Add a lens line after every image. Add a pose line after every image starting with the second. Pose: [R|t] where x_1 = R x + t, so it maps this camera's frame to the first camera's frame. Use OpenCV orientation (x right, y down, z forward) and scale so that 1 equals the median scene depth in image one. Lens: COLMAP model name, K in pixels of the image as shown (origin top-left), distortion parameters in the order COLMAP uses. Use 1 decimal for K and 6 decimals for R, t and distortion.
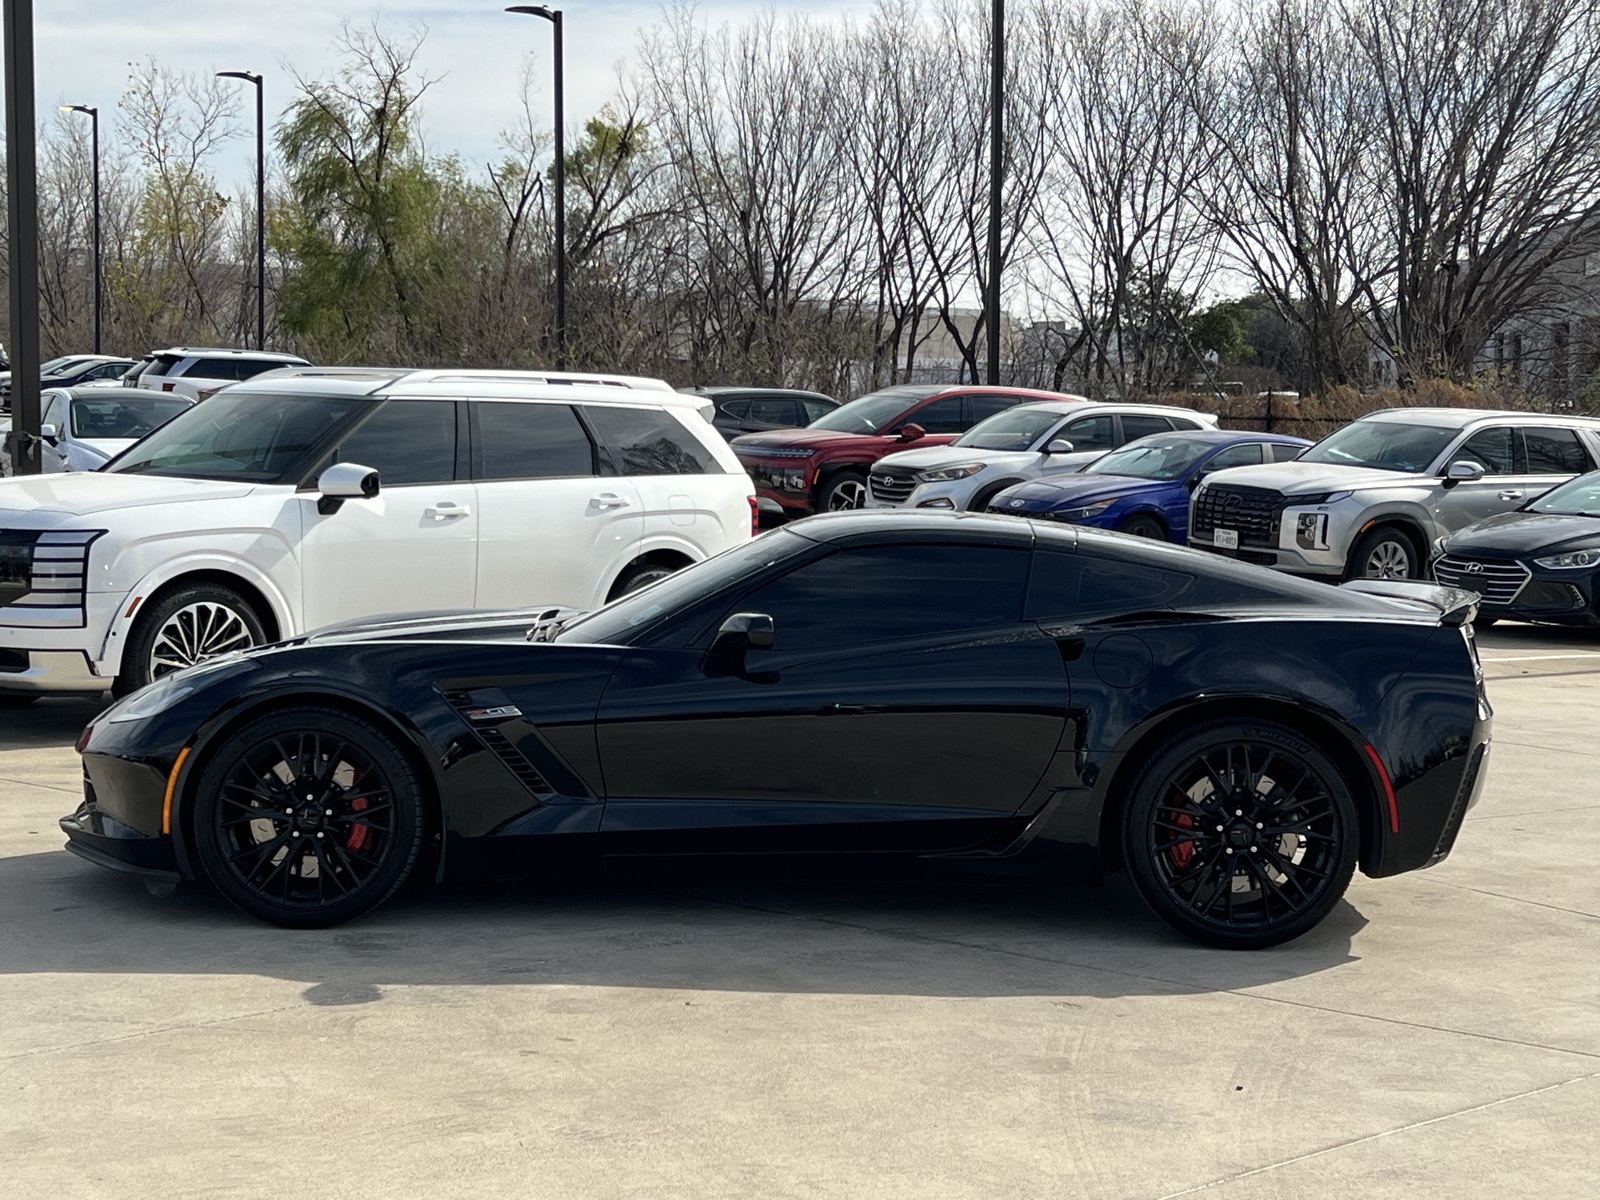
lens RADIAL K [[2470.8, 0, 784.7], [0, 2470.8, 598.0], [0, 0, 1]] dist [0.222283, -0.773459]
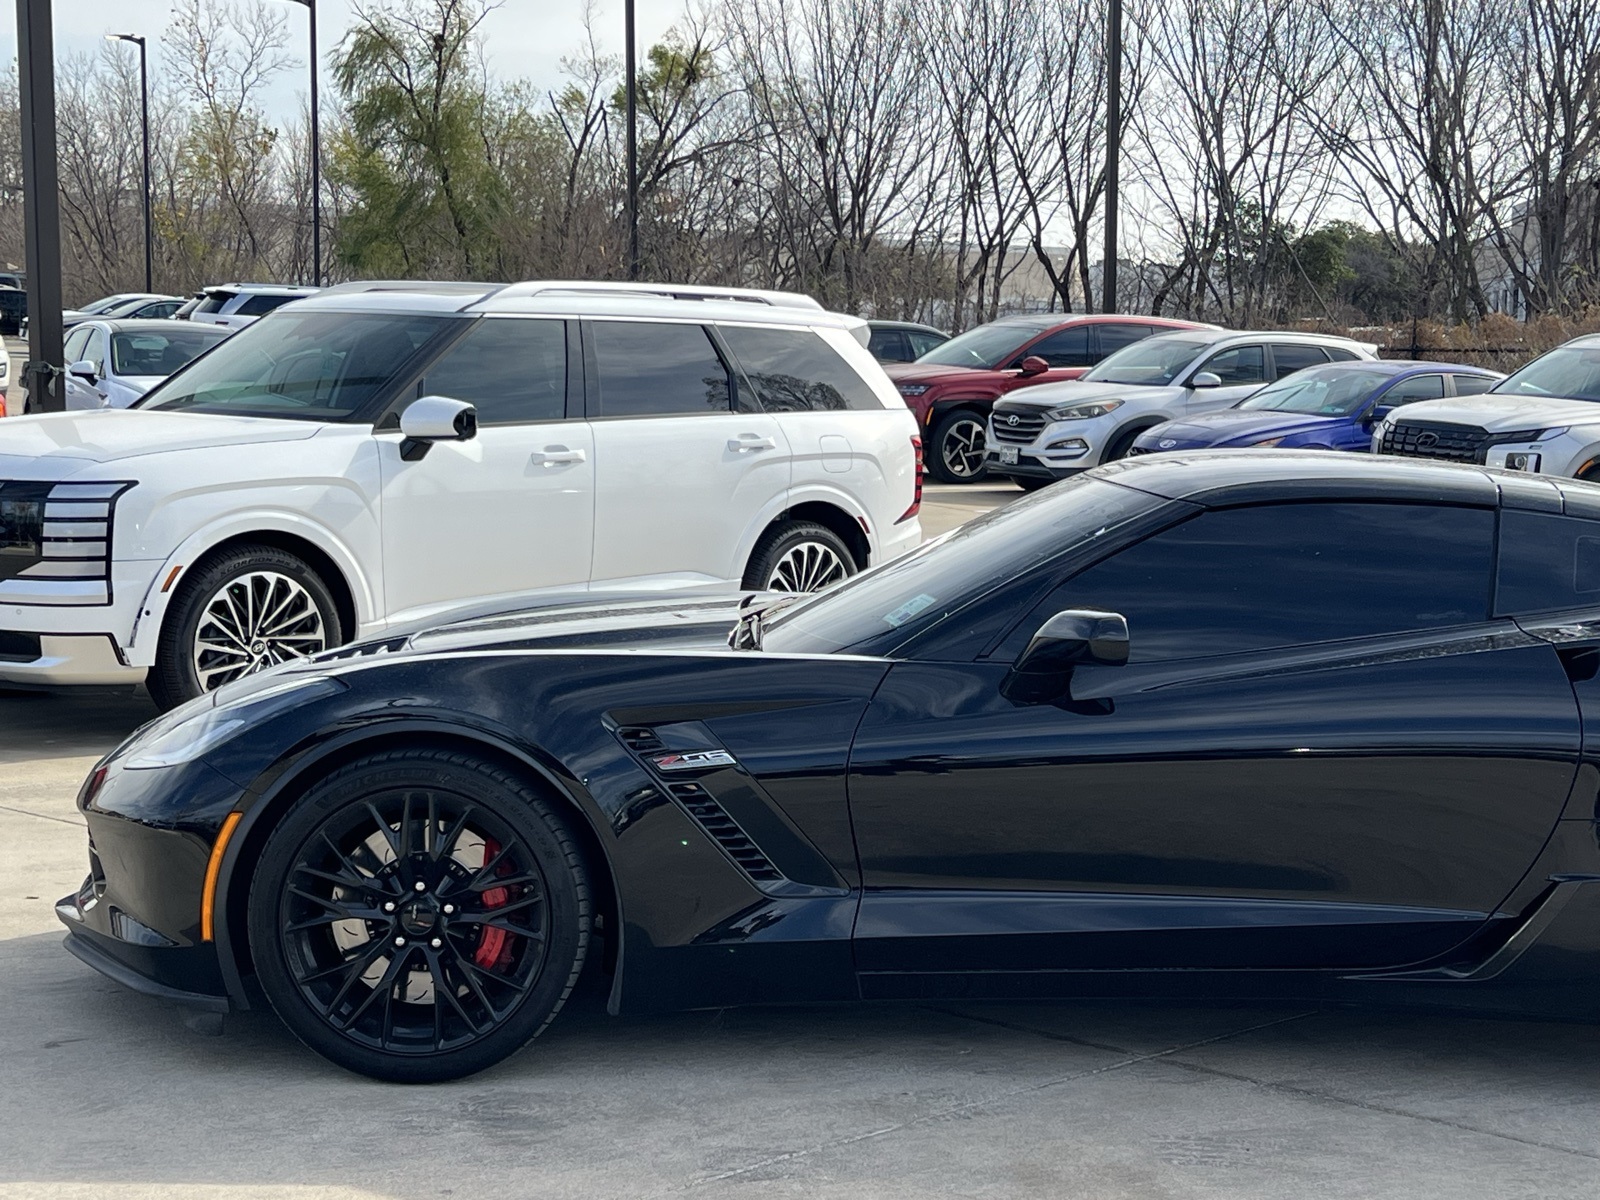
lens RADIAL K [[2455.0, 0, 795.9], [0, 2455.0, 642.4], [0, 0, 1]] dist [0.209068, -0.659424]
pose [[0.999858, -0.003038, -0.016576, -0.024815], [0.003716, 0.999151, 0.041030, -0.003850], [0.016438, -0.041085, 0.999020, 0.107983]]
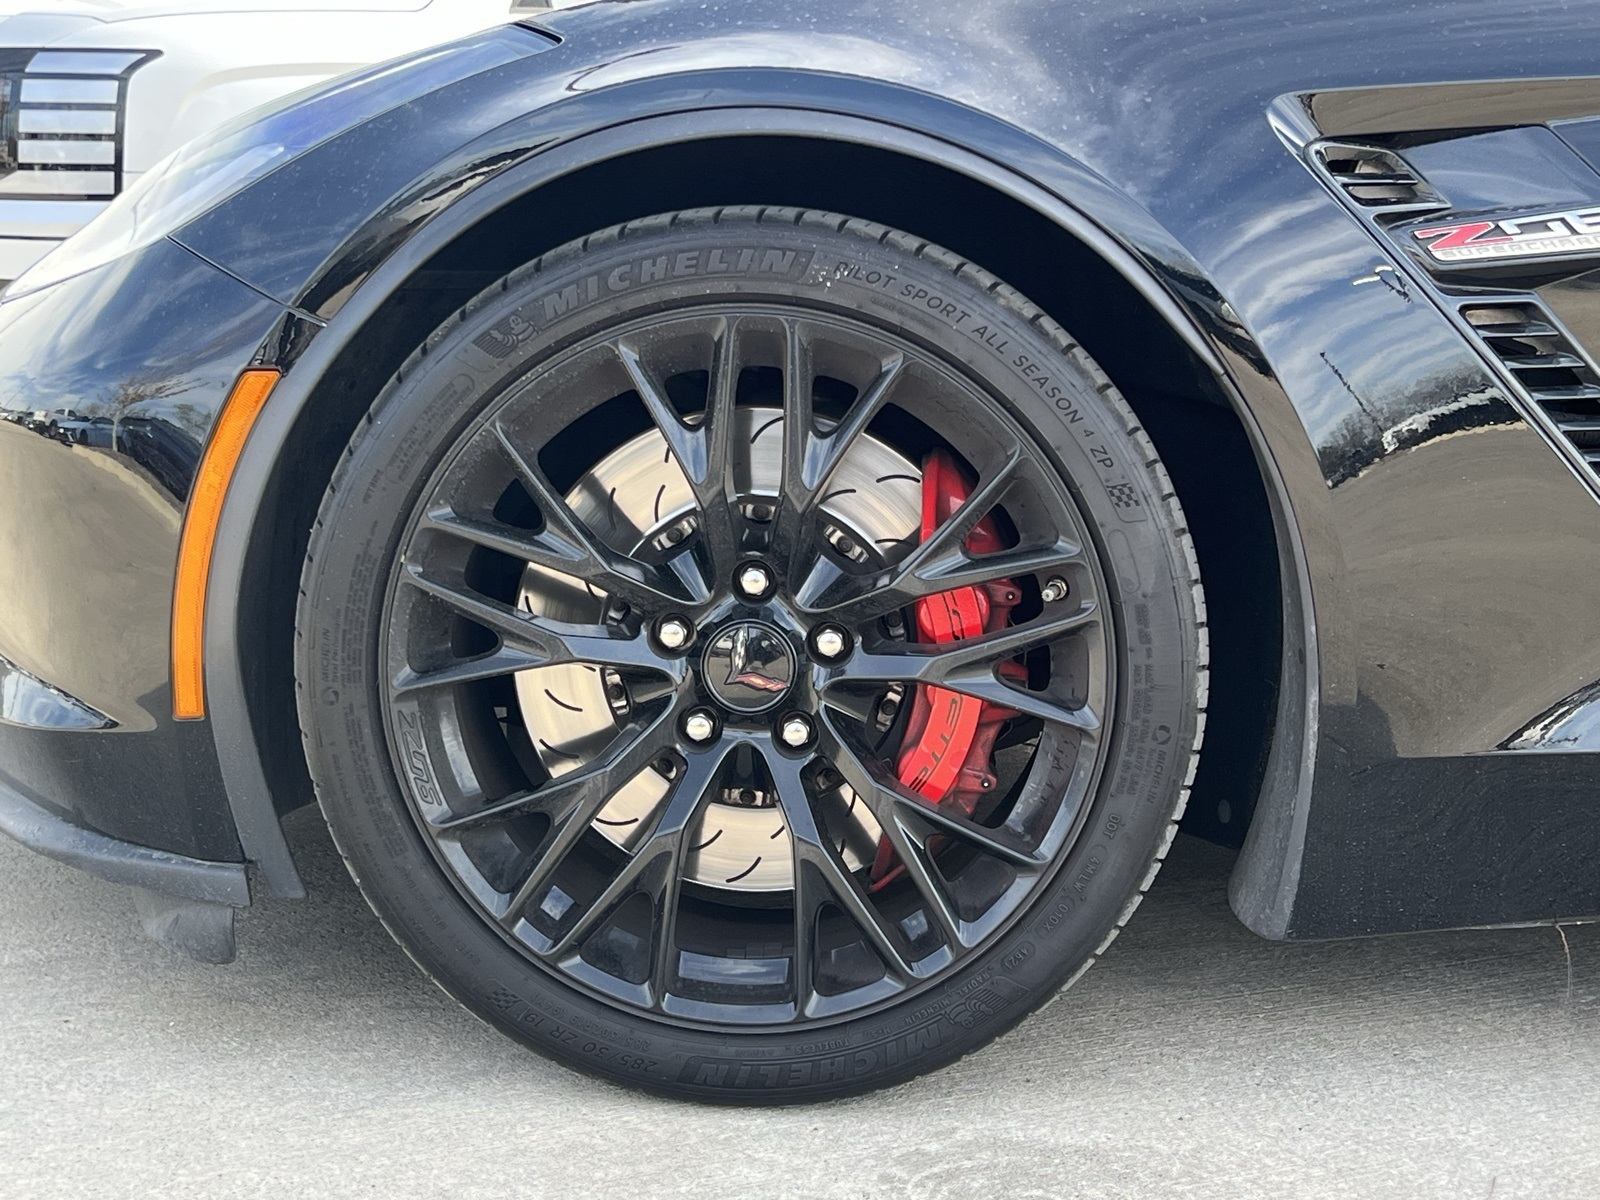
lens RADIAL K [[2455.0, 0, 795.9], [0, 2455.0, 642.4], [0, 0, 1]] dist [0.209068, -0.659424]
pose [[0.998478, 0.012108, -0.053799, -0.054657], [-0.006230, 0.994120, 0.108101, 0.018786], [0.054792, -0.107601, 0.992683, 0.238811]]
